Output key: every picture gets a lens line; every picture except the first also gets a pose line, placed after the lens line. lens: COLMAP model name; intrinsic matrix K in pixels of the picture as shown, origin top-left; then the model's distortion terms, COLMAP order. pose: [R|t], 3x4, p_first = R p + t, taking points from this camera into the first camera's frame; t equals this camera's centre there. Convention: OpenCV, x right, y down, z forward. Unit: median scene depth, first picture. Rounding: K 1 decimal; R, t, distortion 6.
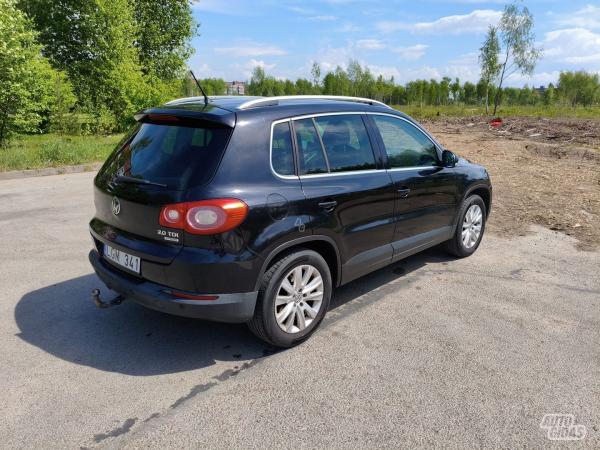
lens RADIAL K [[451.5, 0, 300.0], [0, 451.5, 225.0], [0, 0, 1]] dist [-0.009004, -0.005500]
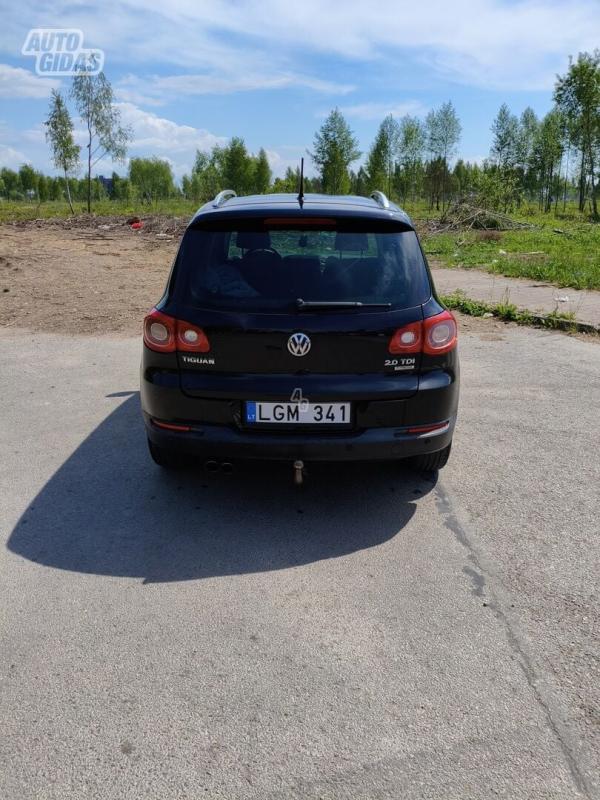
lens RADIAL K [[593.5, 0, 300.0], [0, 593.5, 400.0], [0, 0, 1]] dist [0.001835, 0.001770]
pose [[0.748437, -0.213764, 0.627811, -1.129759], [0.173871, 0.976764, 0.125301, -0.081589], [-0.640009, 0.015378, 0.768214, 0.275004]]
